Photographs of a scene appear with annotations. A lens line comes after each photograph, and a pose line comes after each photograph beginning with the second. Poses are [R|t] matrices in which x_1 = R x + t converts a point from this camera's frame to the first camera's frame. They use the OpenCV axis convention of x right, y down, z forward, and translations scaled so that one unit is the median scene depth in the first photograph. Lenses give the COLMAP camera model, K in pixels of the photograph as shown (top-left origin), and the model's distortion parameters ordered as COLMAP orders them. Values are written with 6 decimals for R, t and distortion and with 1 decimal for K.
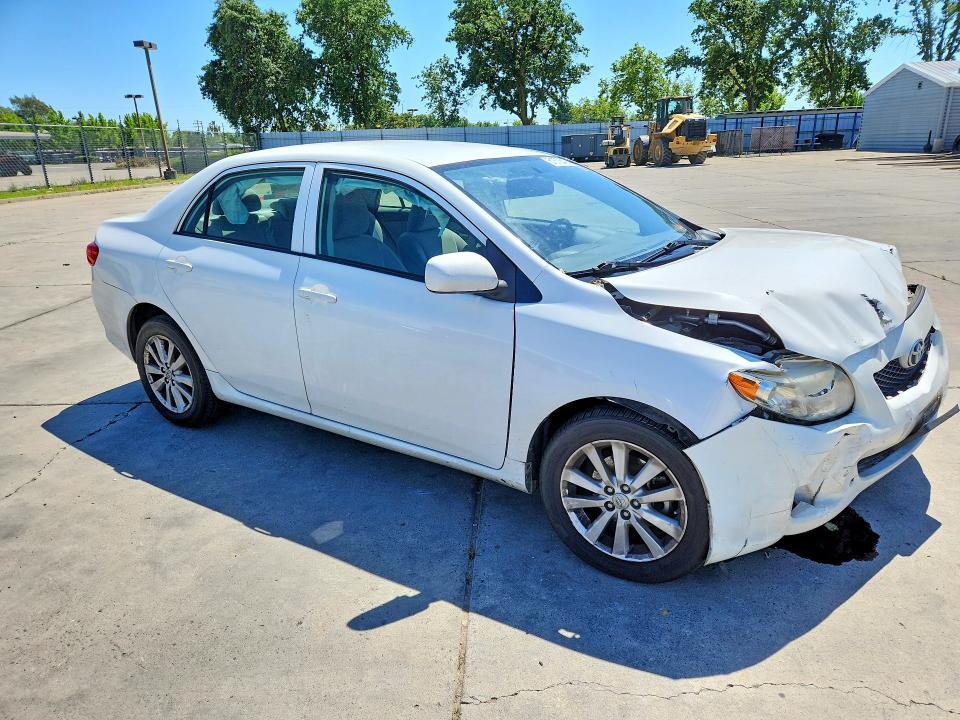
lens RADIAL K [[679.1, 0, 489.2], [0, 679.1, 359.8], [0, 0, 1]] dist [0.026190, -0.019183]
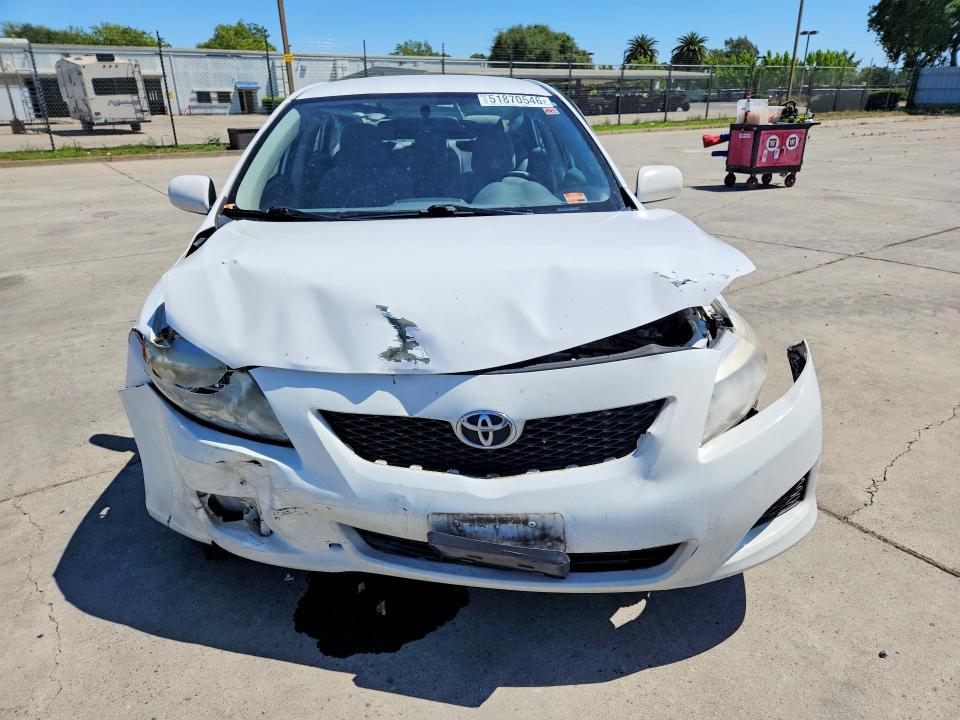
lens RADIAL K [[679.1, 0, 482.9], [0, 679.1, 360.3], [0, 0, 1]] dist [0.026190, -0.019183]
pose [[0.595760, 0.306588, -0.742343, 0.088858], [-0.246505, 0.949465, 0.194298, -0.015839], [0.764398, 0.067236, 0.641229, 0.050398]]
